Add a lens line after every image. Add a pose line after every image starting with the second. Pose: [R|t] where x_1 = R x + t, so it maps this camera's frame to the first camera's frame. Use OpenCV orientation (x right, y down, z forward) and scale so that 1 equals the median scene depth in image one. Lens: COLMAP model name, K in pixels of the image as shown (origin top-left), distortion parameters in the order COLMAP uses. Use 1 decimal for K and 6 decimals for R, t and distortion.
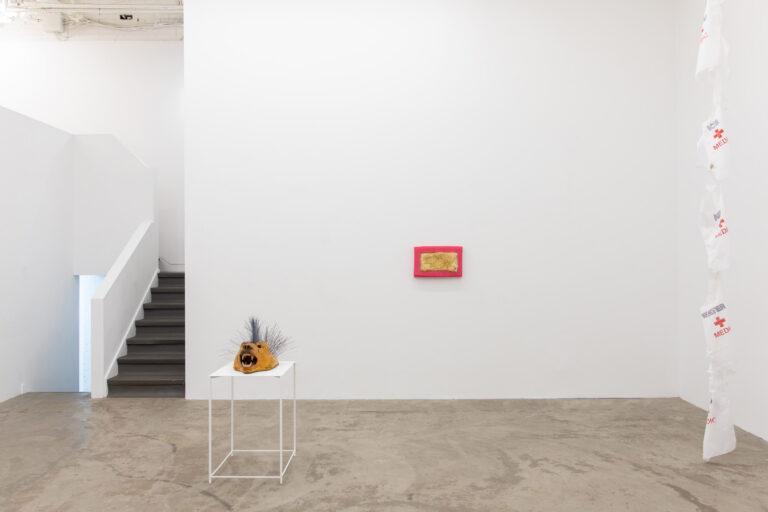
lens RADIAL K [[646.2, 0, 370.9], [0, 646.2, 257.2], [0, 0, 1]] dist [0.001967, 0.002373]
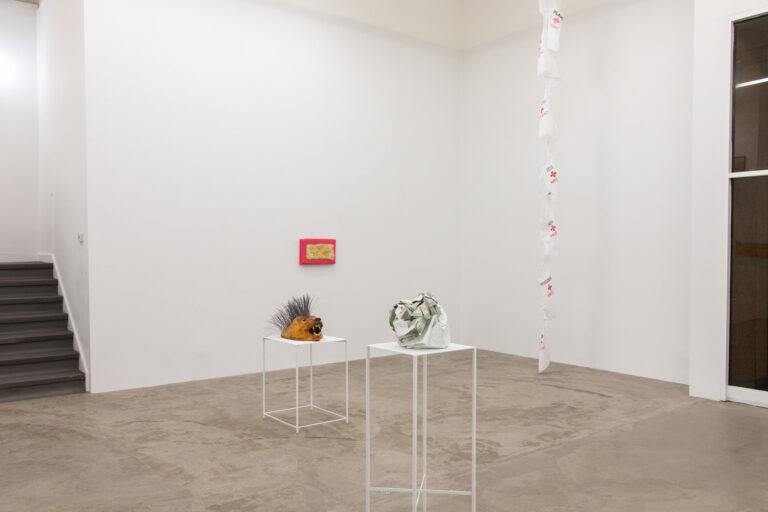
lens RADIAL K [[652.5, 0, 385.2], [0, 652.5, 279.4], [0, 0, 1]] dist [0.005915, 0.006195]
pose [[0.781839, -0.024510, 0.622998, -0.736614], [-0.004486, 0.998980, 0.044932, 0.004545], [-0.623464, -0.037925, 0.780932, -0.042808]]
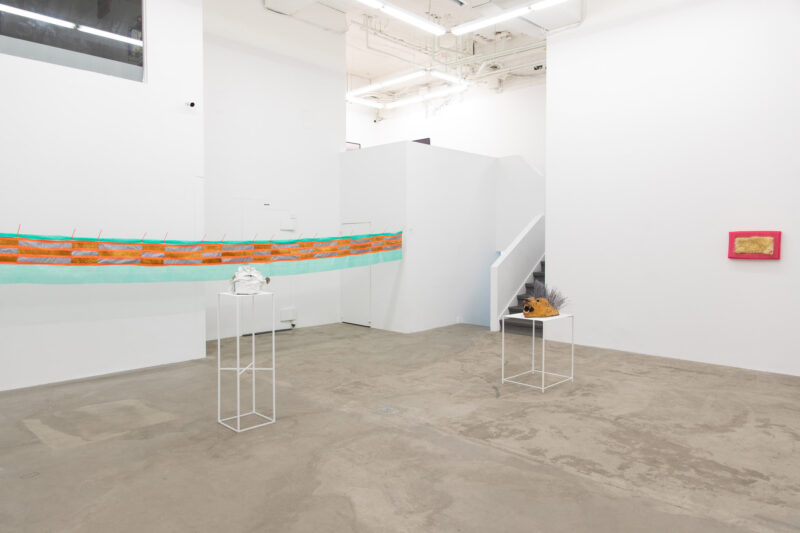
lens RADIAL K [[521.5, 0, 400.0], [0, 521.5, 266.5], [0, 0, 1]] dist [0.000186, 0.000520]
pose [[0.727533, 0.039569, -0.684930, 0.361978], [-0.003322, 0.998527, 0.054156, -0.003807], [0.686064, -0.037125, 0.726593, -0.074363]]
